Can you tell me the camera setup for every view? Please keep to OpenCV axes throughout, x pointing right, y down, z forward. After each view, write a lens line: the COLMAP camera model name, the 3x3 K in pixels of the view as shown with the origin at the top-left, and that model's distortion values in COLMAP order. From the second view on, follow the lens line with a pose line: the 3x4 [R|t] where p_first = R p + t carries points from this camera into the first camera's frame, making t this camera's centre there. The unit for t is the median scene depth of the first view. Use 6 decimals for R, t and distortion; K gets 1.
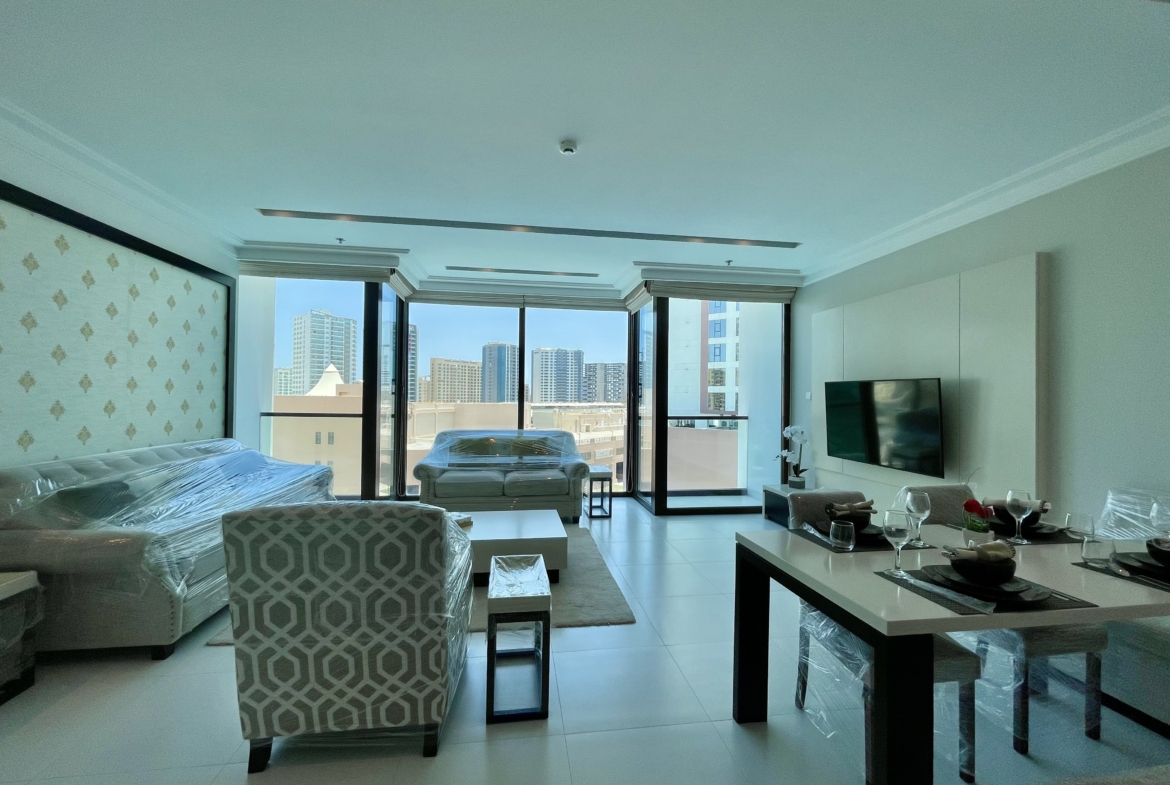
lens RADIAL K [[478.2, 0, 581.8], [0, 478.2, 392.6], [0, 0, 1]] dist [0.000013, -0.000207]
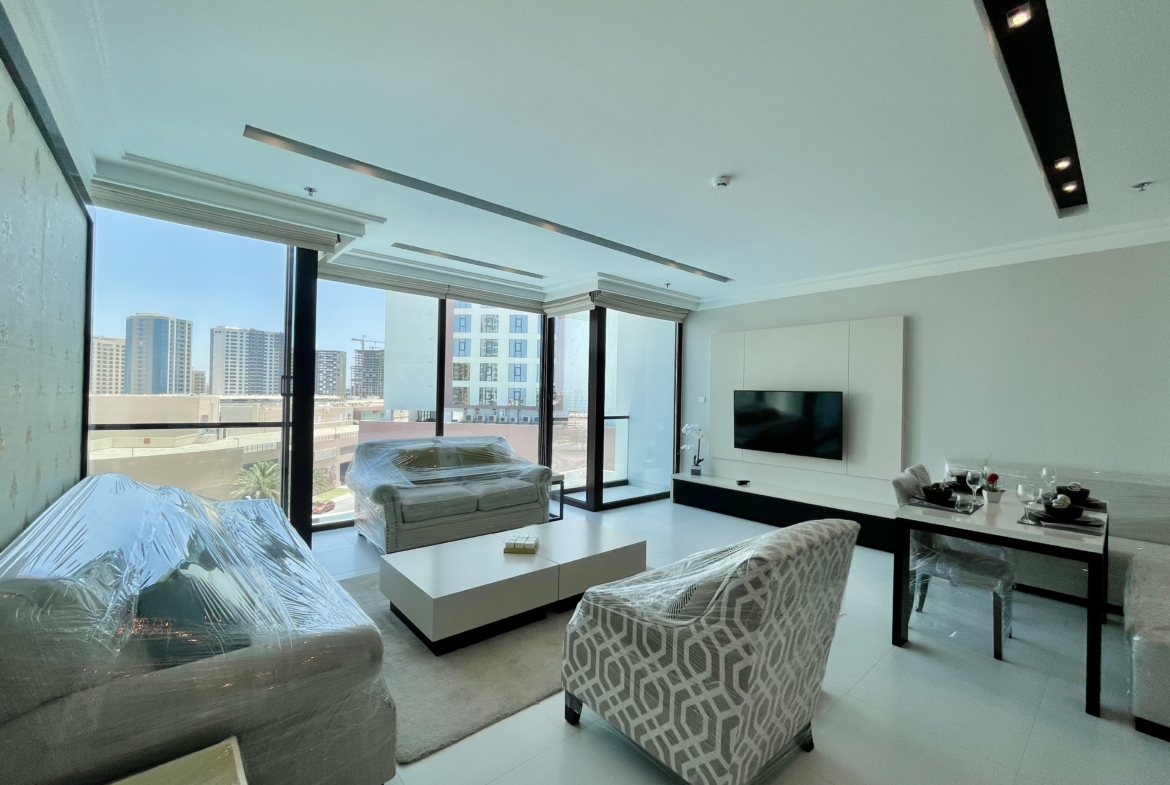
lens RADIAL K [[478.2, 0, 581.8], [0, 478.2, 392.6], [0, 0, 1]] dist [0.000013, -0.000207]
pose [[0.841663, 0.008484, 0.539936, -0.447658], [-0.016563, 0.999812, 0.010109, -0.019153], [-0.539748, -0.017451, 0.841646, 0.124329]]
